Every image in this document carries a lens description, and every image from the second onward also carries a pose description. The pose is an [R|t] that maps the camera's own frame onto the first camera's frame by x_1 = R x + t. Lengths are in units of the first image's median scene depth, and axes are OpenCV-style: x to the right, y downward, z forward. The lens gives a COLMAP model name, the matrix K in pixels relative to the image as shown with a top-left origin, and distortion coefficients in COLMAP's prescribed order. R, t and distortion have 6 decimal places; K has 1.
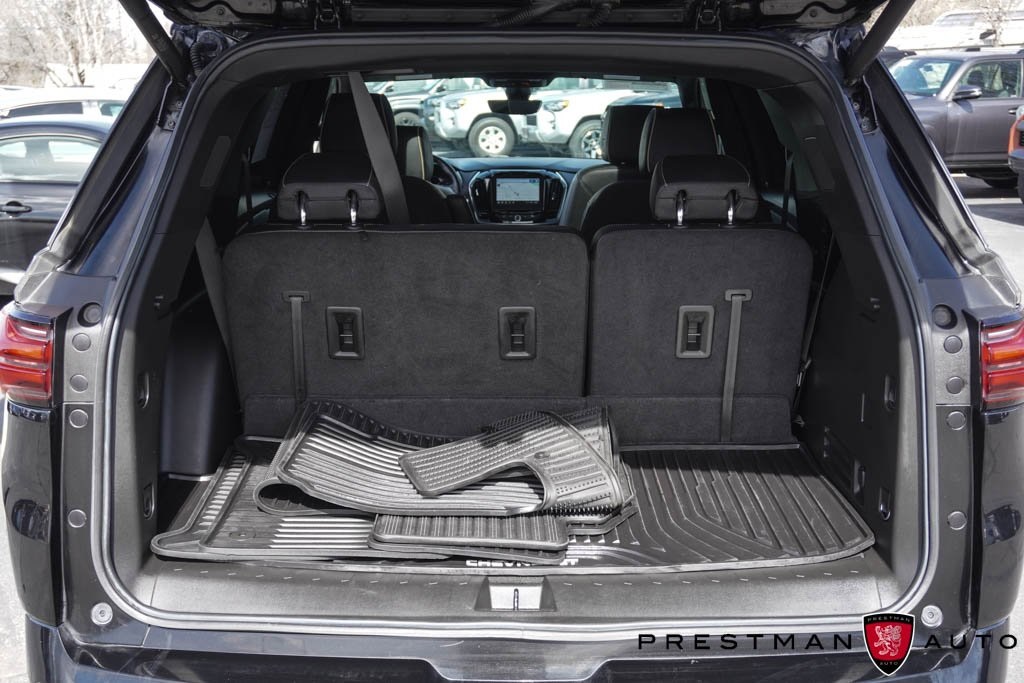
lens RADIAL K [[1211.6, 0, 512.0], [0, 1211.6, 341.5], [0, 0, 1]] dist [-0.007470, 0.001526]
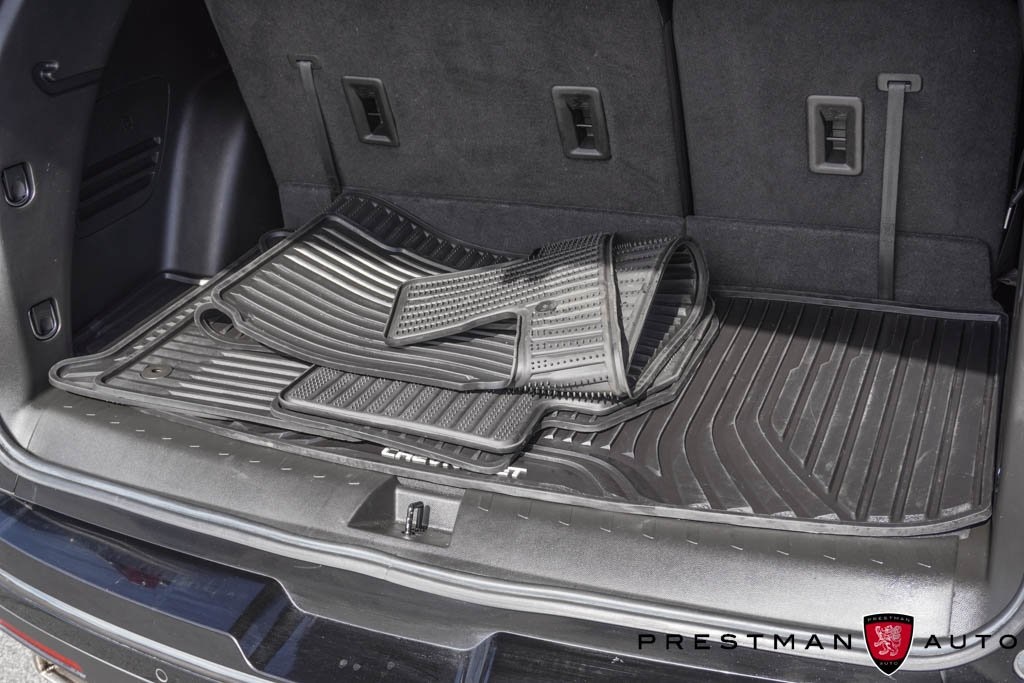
lens RADIAL K [[1211.6, 0, 512.0], [0, 1211.6, 341.5], [0, 0, 1]] dist [-0.007470, 0.001526]
pose [[0.921926, 0.119194, -0.368573, 0.249991], [-0.034499, 0.972966, 0.228358, -0.044195], [0.385827, -0.197814, 0.901114, 0.321054]]
